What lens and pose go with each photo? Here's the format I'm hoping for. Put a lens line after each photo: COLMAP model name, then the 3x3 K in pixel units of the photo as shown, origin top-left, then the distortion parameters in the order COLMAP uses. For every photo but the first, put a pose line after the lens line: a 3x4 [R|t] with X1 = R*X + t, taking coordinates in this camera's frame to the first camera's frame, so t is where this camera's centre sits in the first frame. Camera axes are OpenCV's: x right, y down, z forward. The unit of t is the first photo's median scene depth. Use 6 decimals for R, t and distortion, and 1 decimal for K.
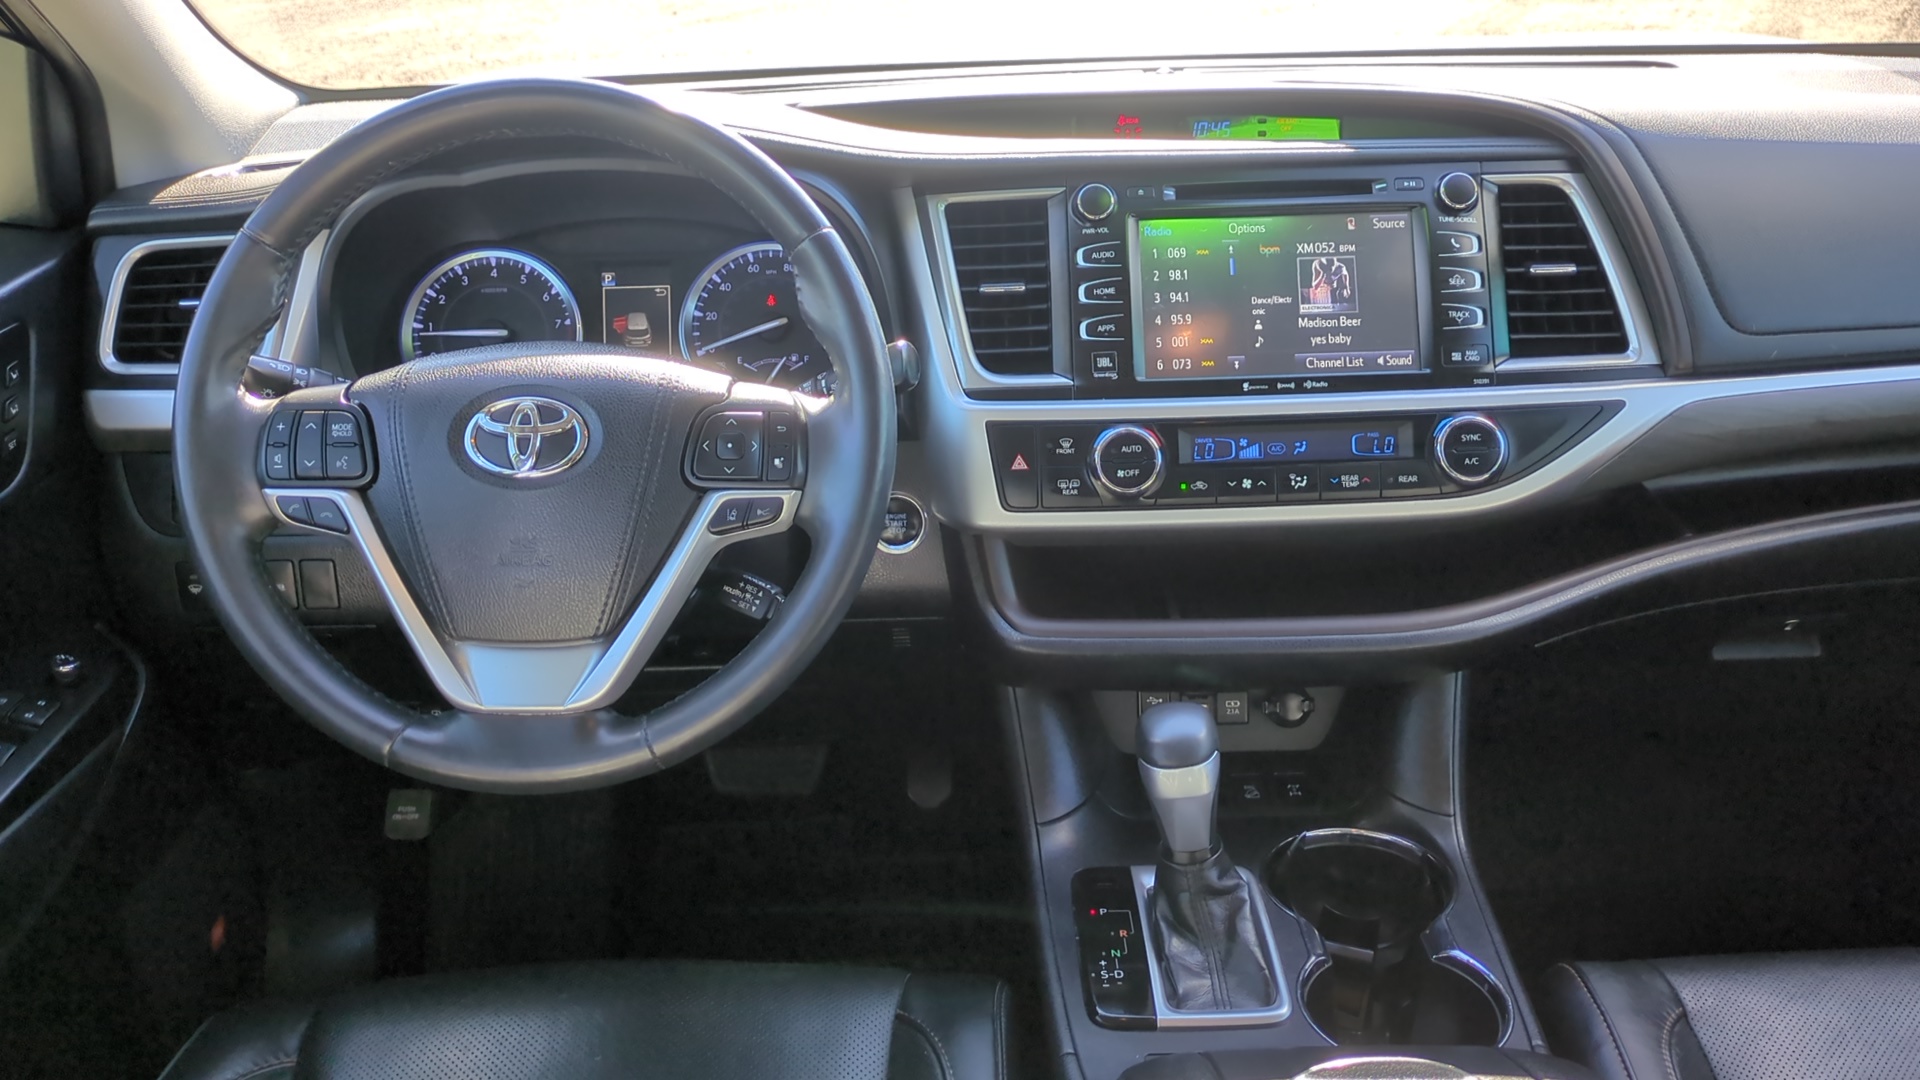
lens RADIAL K [[1637.6, 0, 972.9], [0, 1637.6, 534.5], [0, 0, 1]] dist [0.060817, -0.090350]
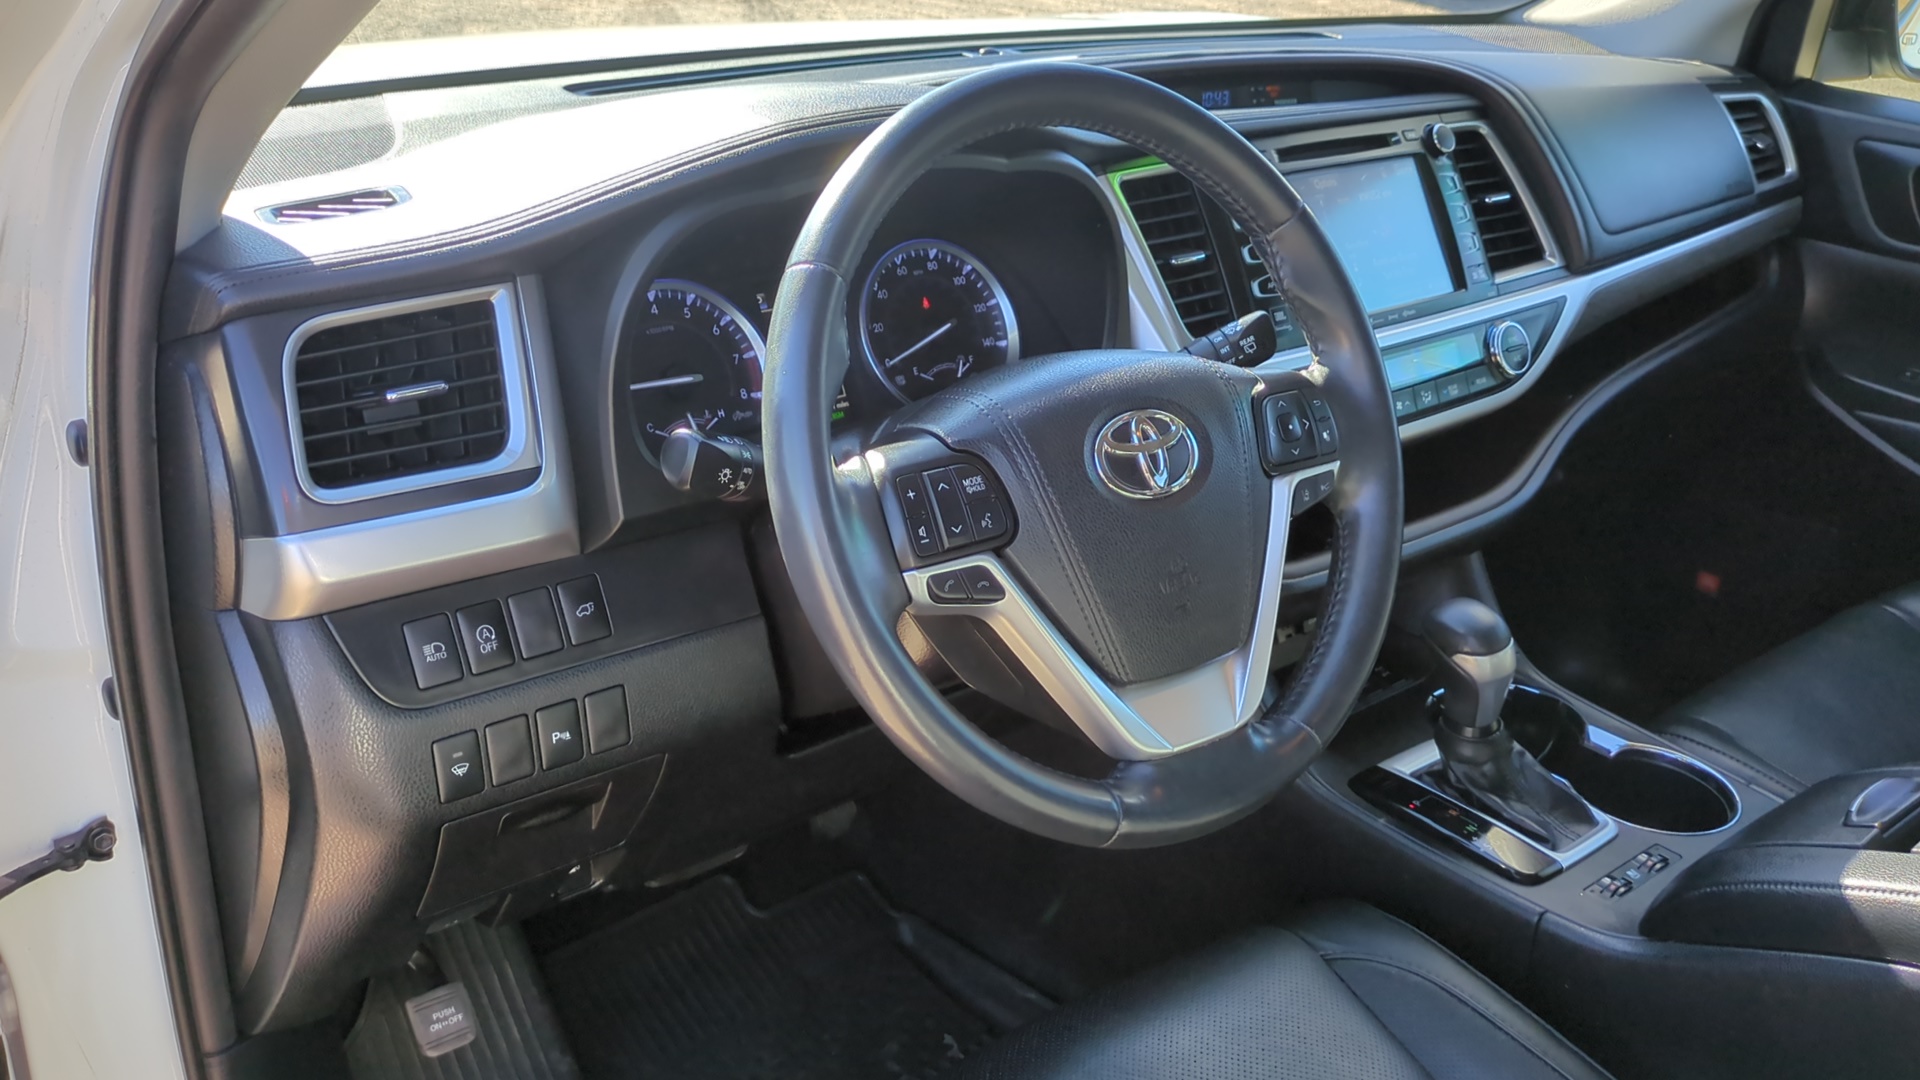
lens RADIAL K [[1637.6, 0, 972.4], [0, 1637.6, 533.8], [0, 0, 1]] dist [0.060817, -0.090350]
pose [[0.775686, -0.201282, 0.598161, -0.743488], [0.197475, 0.977595, 0.072880, -0.083488], [-0.599429, 0.061590, 0.798055, 0.270463]]
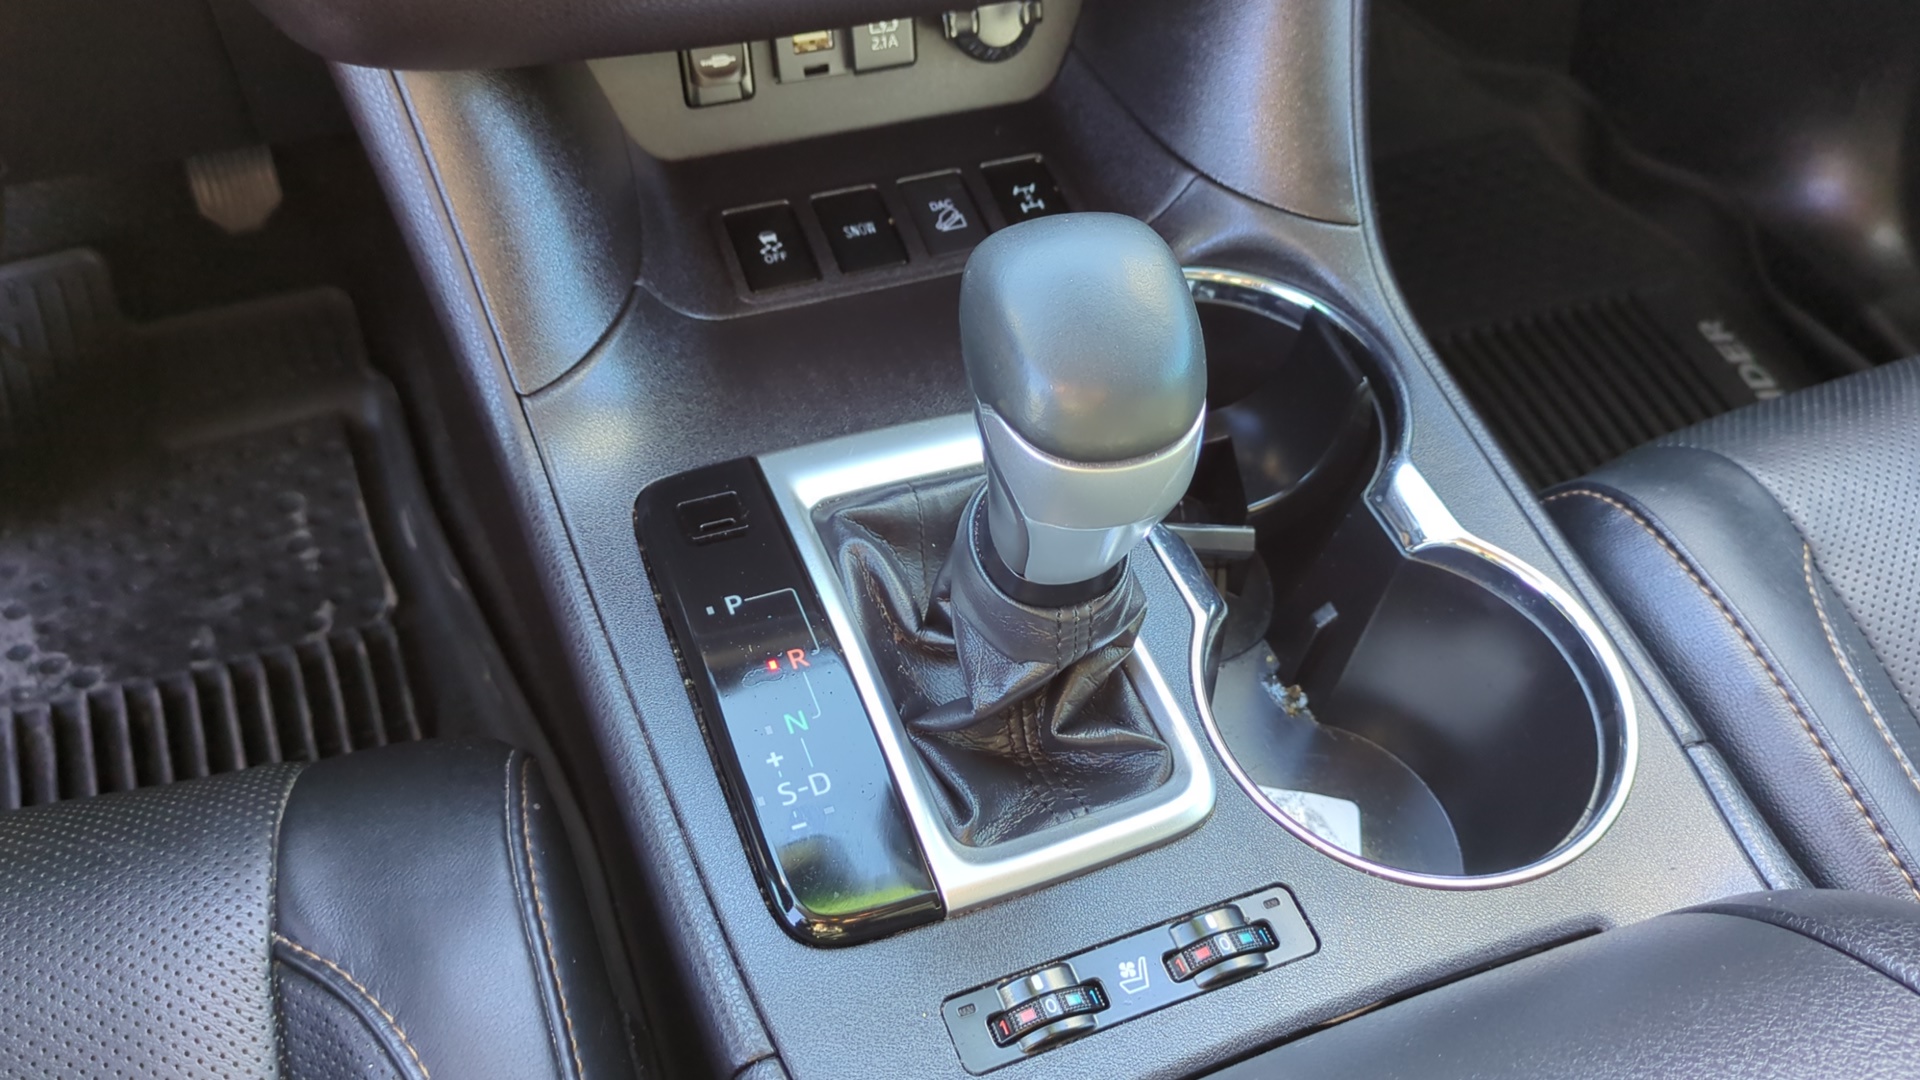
lens RADIAL K [[1637.6, 0, 976.3], [0, 1637.6, 535.3], [0, 0, 1]] dist [0.060817, -0.090350]
pose [[0.925903, -0.210744, 0.313514, 0.007387], [0.044678, 0.885191, 0.463077, 0.018557], [-0.375111, -0.414757, 0.829016, 0.600793]]
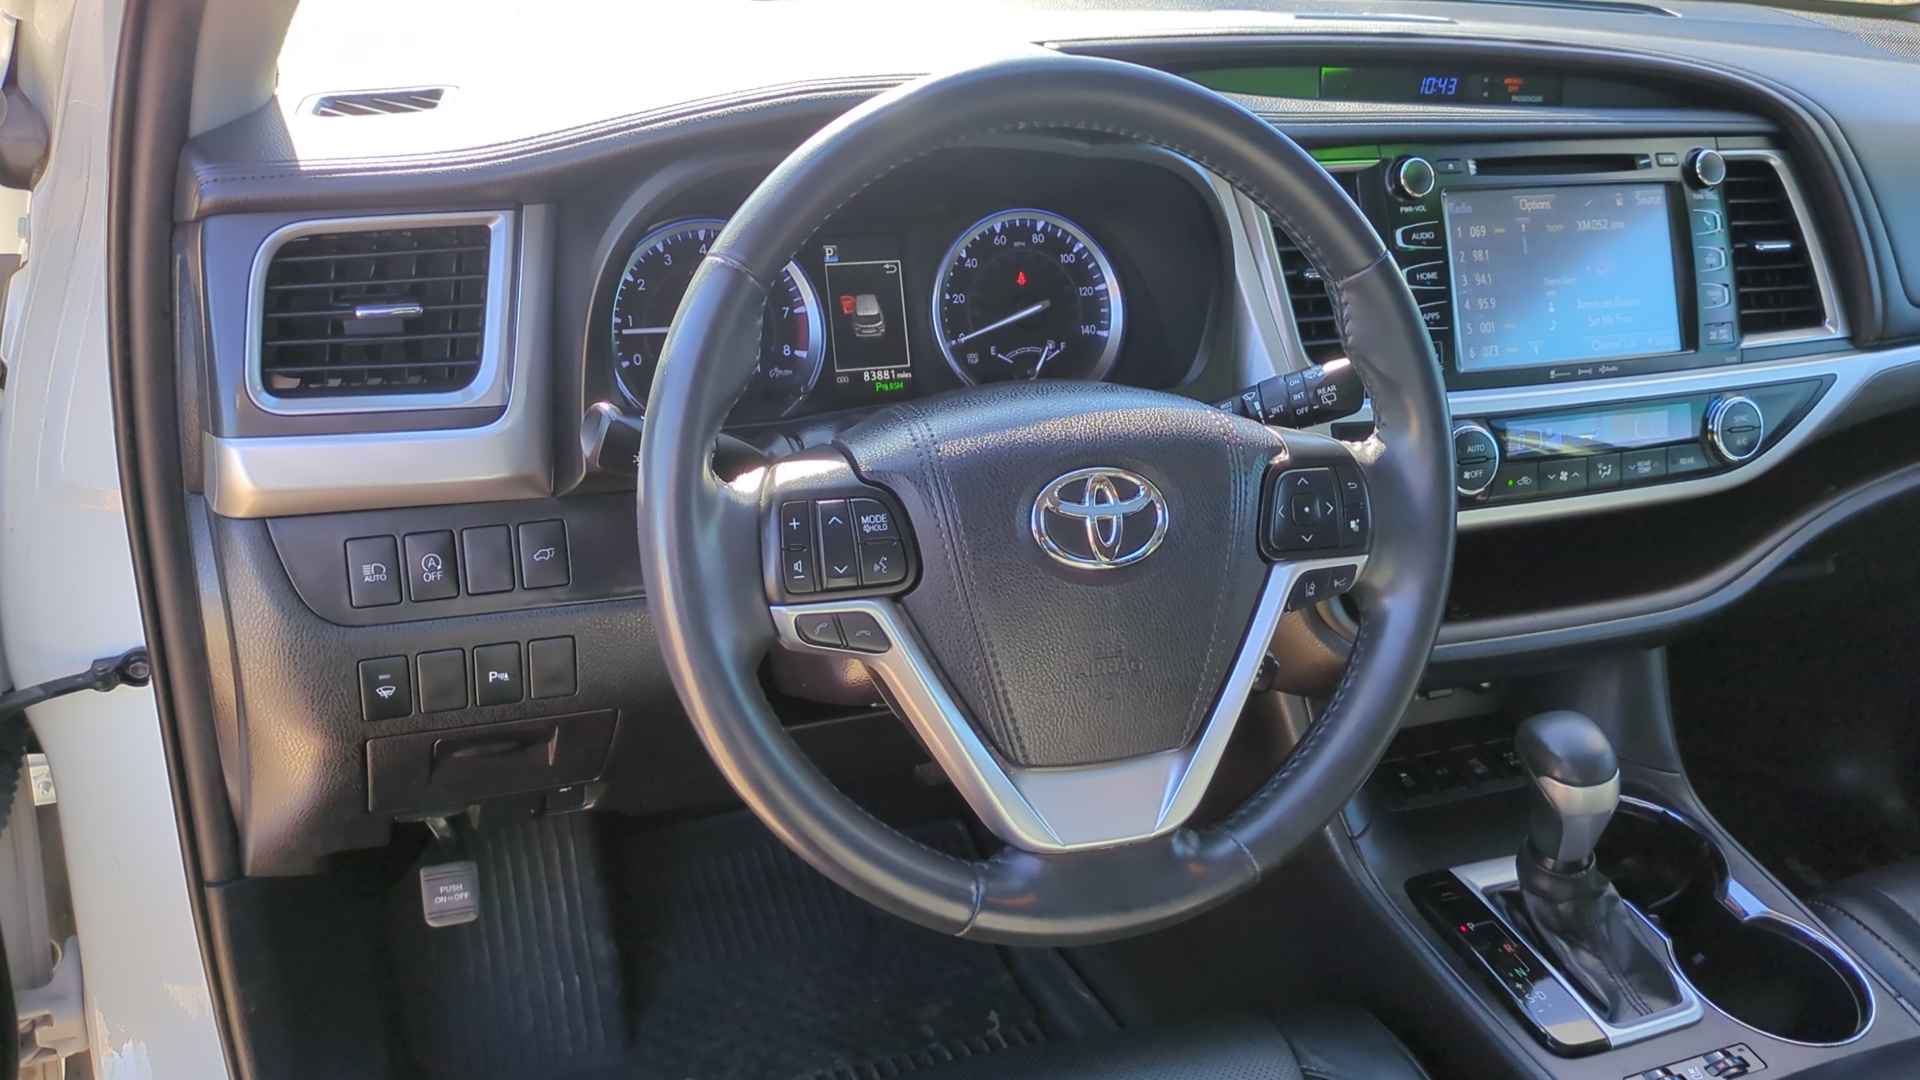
lens RADIAL K [[1637.6, 0, 970.6], [0, 1637.6, 535.7], [0, 0, 1]] dist [0.060817, -0.090350]
pose [[0.919120, -0.077587, 0.386263, -0.529863], [0.032107, 0.991907, 0.122839, -0.125016], [-0.392668, -0.100502, 0.914173, 0.232210]]
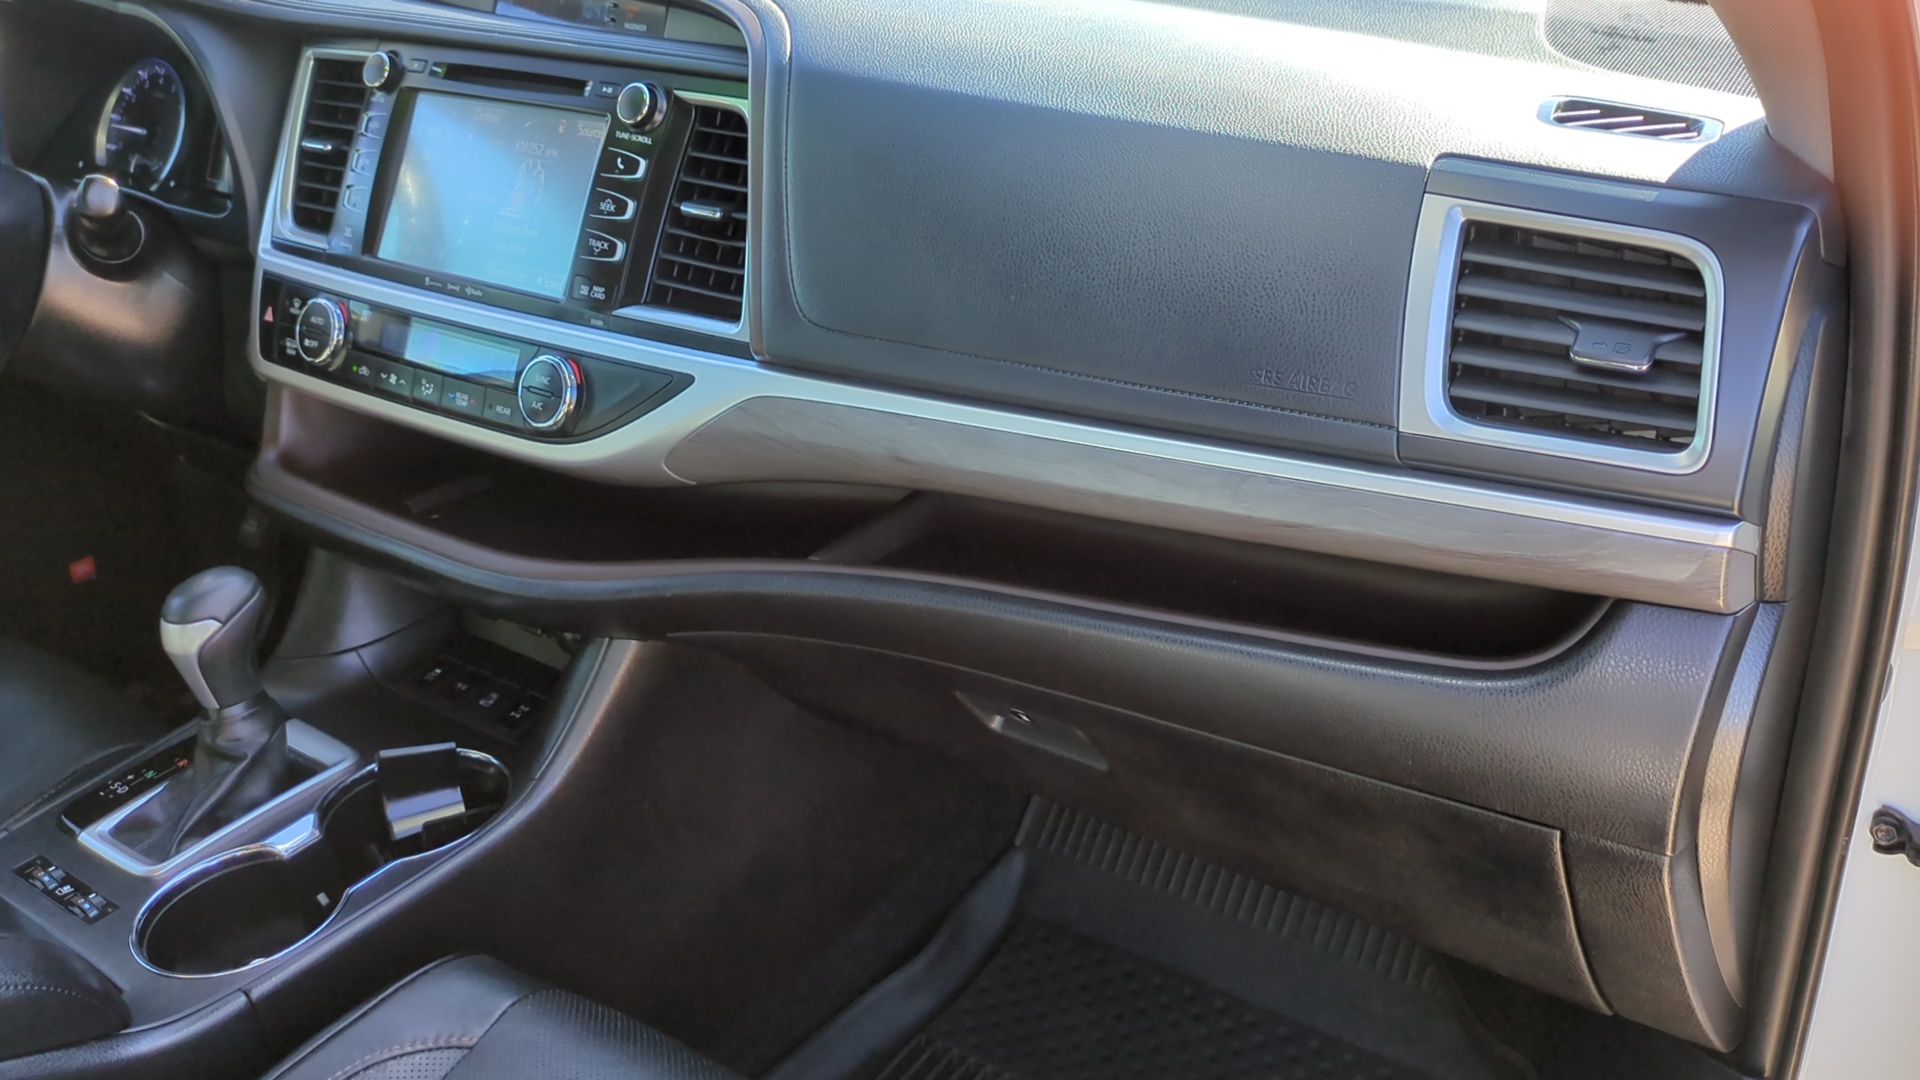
lens RADIAL K [[1637.6, 0, 972.9], [0, 1637.6, 546.6], [0, 0, 1]] dist [0.060817, -0.090350]
pose [[0.796747, 0.261898, -0.544613, 0.978520], [-0.213783, 0.965087, 0.151343, -0.153033], [0.565235, -0.004154, 0.824919, 0.381061]]
